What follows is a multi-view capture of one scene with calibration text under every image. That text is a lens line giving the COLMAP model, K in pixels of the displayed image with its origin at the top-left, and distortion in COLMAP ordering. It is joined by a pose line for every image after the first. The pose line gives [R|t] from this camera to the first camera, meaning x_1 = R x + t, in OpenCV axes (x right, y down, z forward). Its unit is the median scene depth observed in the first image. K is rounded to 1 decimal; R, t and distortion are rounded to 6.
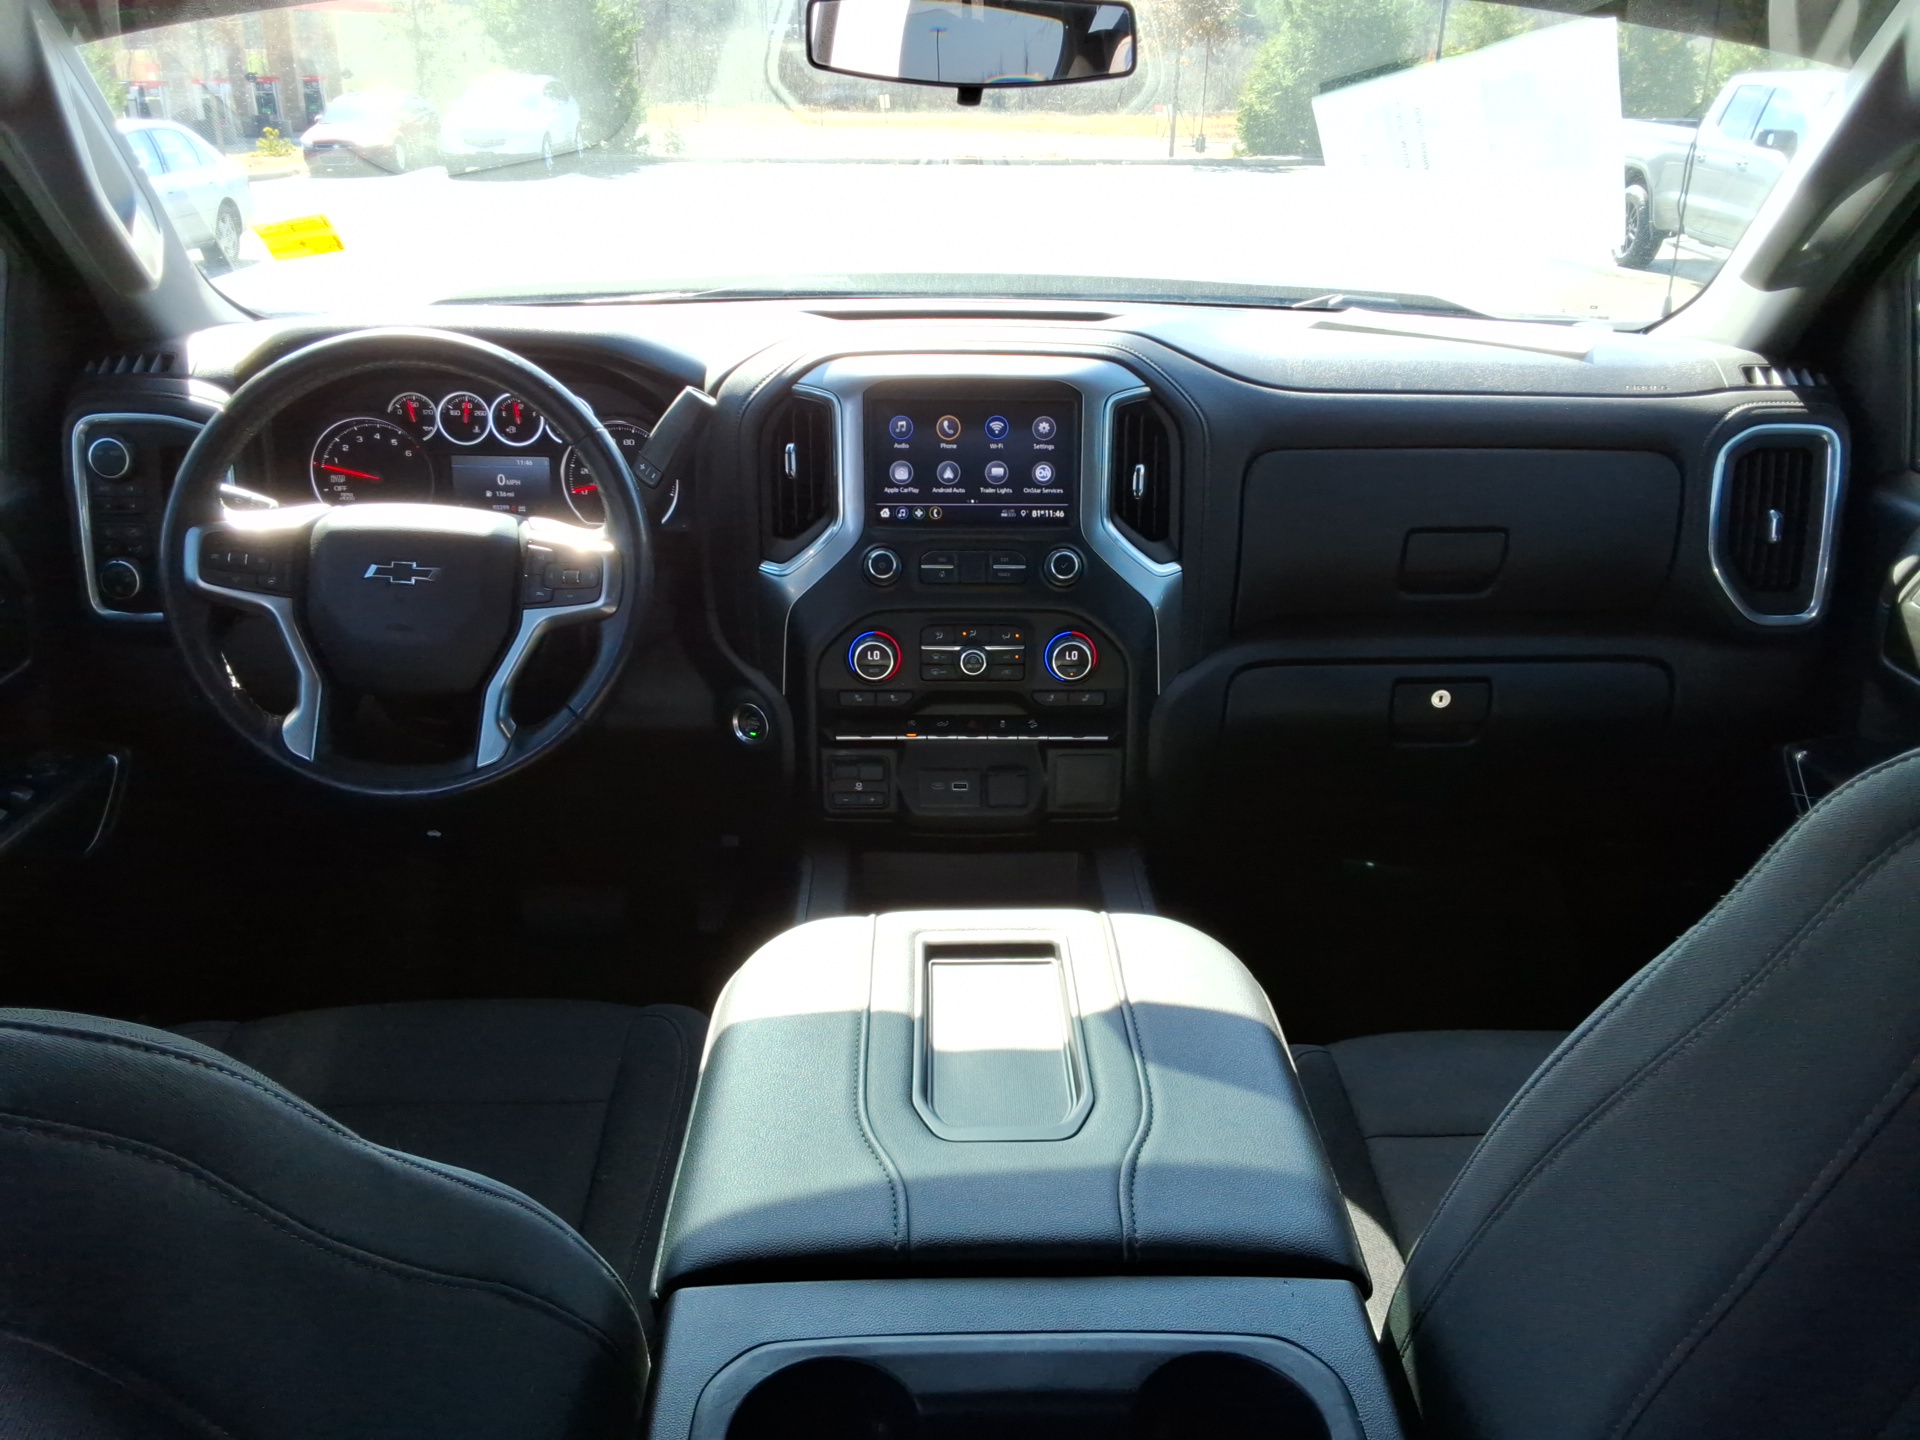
lens RADIAL K [[1529.0, 0, 960.0], [0, 1529.0, 720.0], [0, 0, 1]] dist [0.109577, -0.170656]
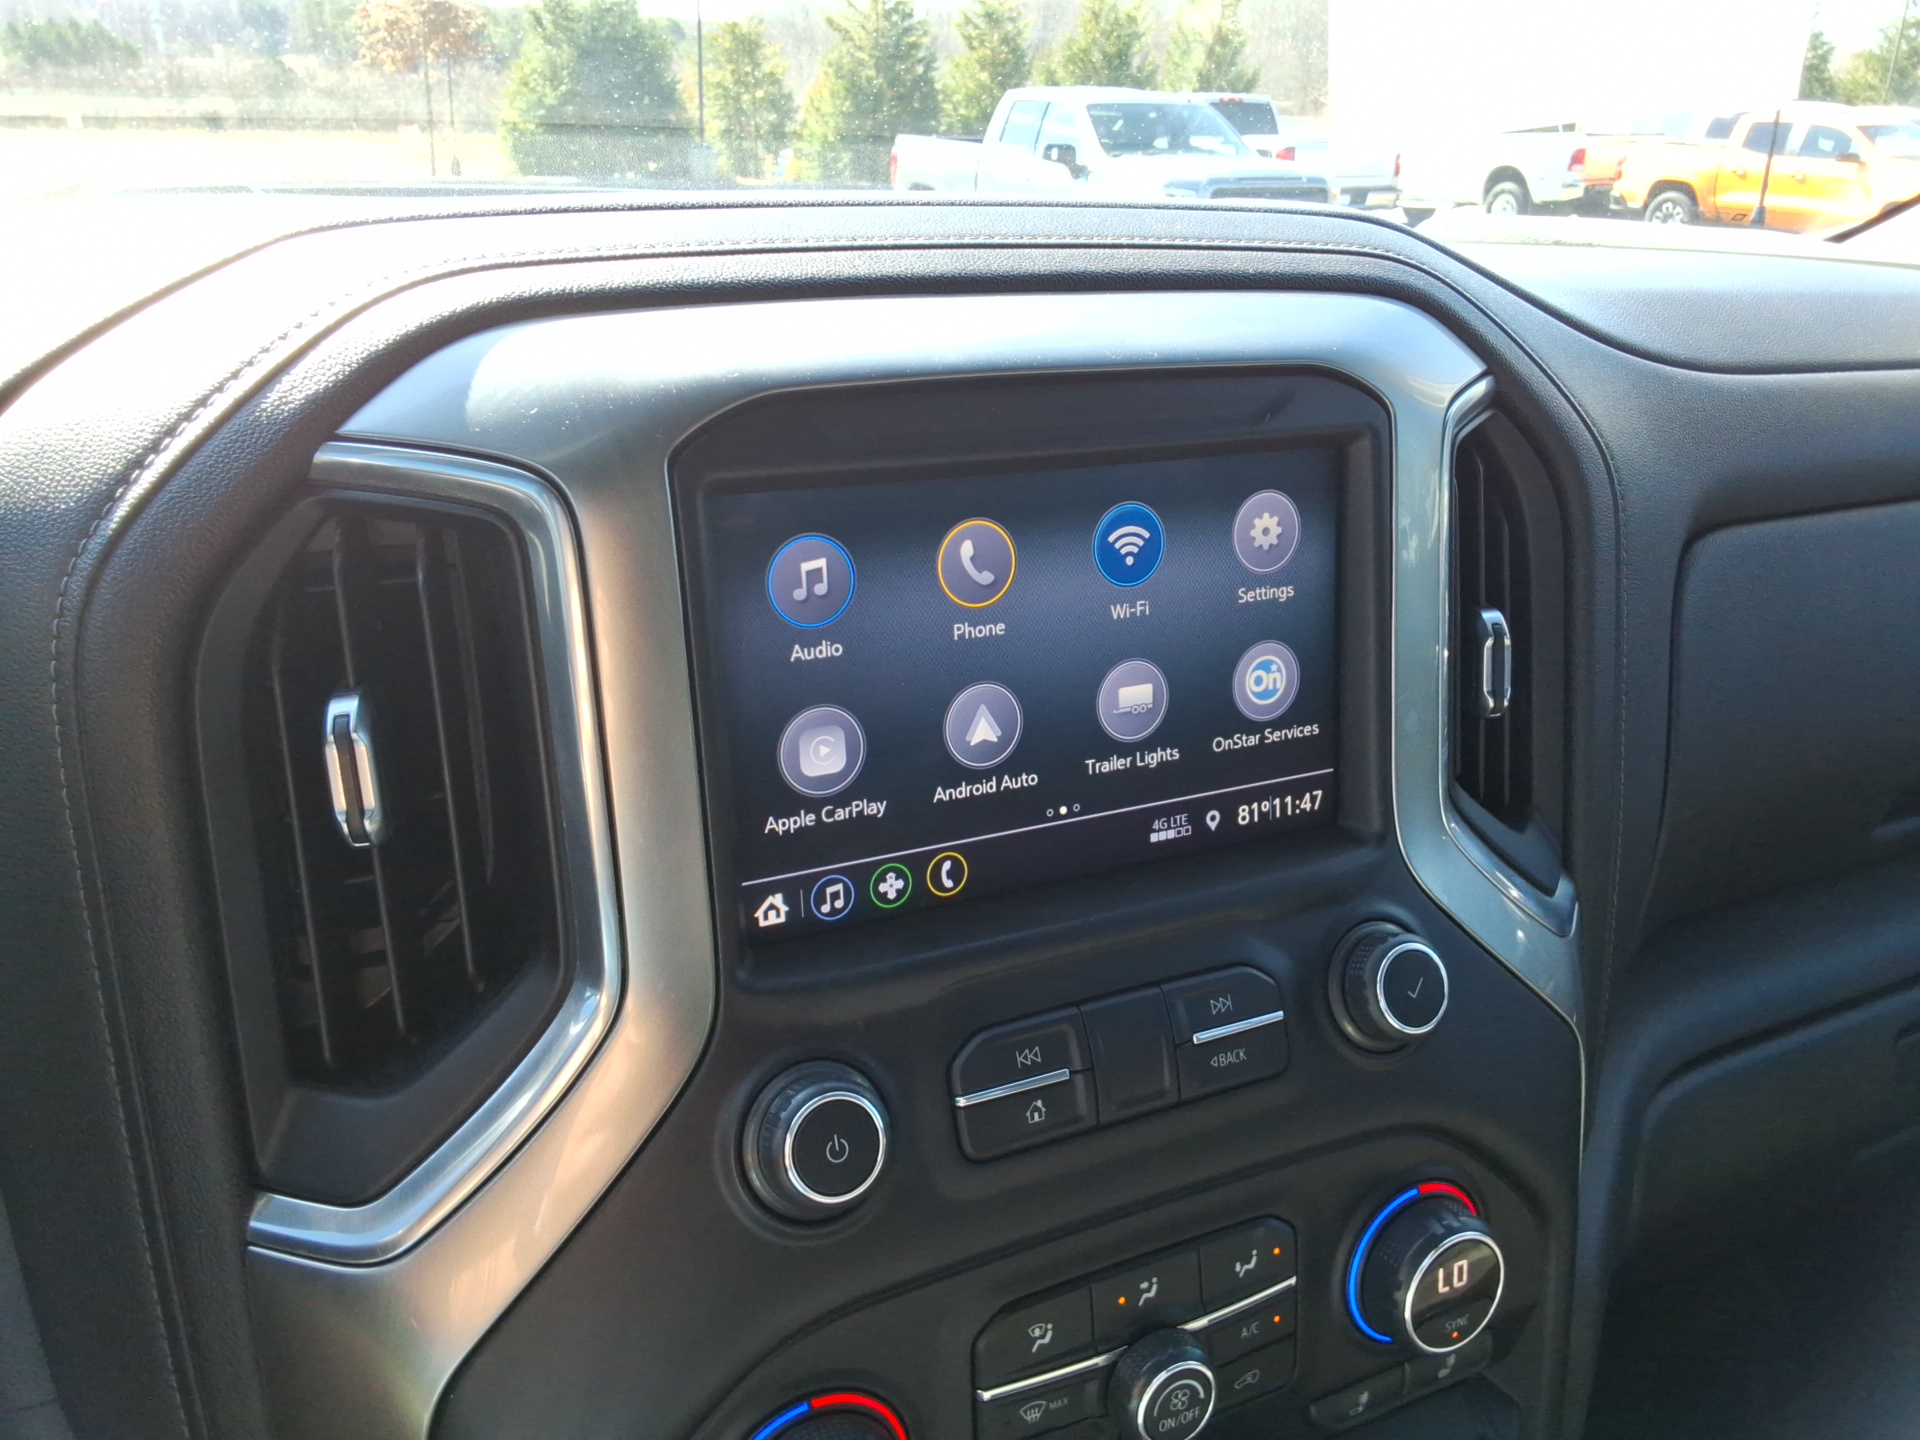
lens RADIAL K [[1547.2, 0, 975.6], [0, 1547.2, 720.6], [0, 0, 1]] dist [0.111680, -0.175479]
pose [[0.901188, -0.140837, 0.409909, -0.120636], [0.148592, 0.988812, 0.013056, -0.165316], [-0.407161, 0.049143, 0.912033, 0.747935]]
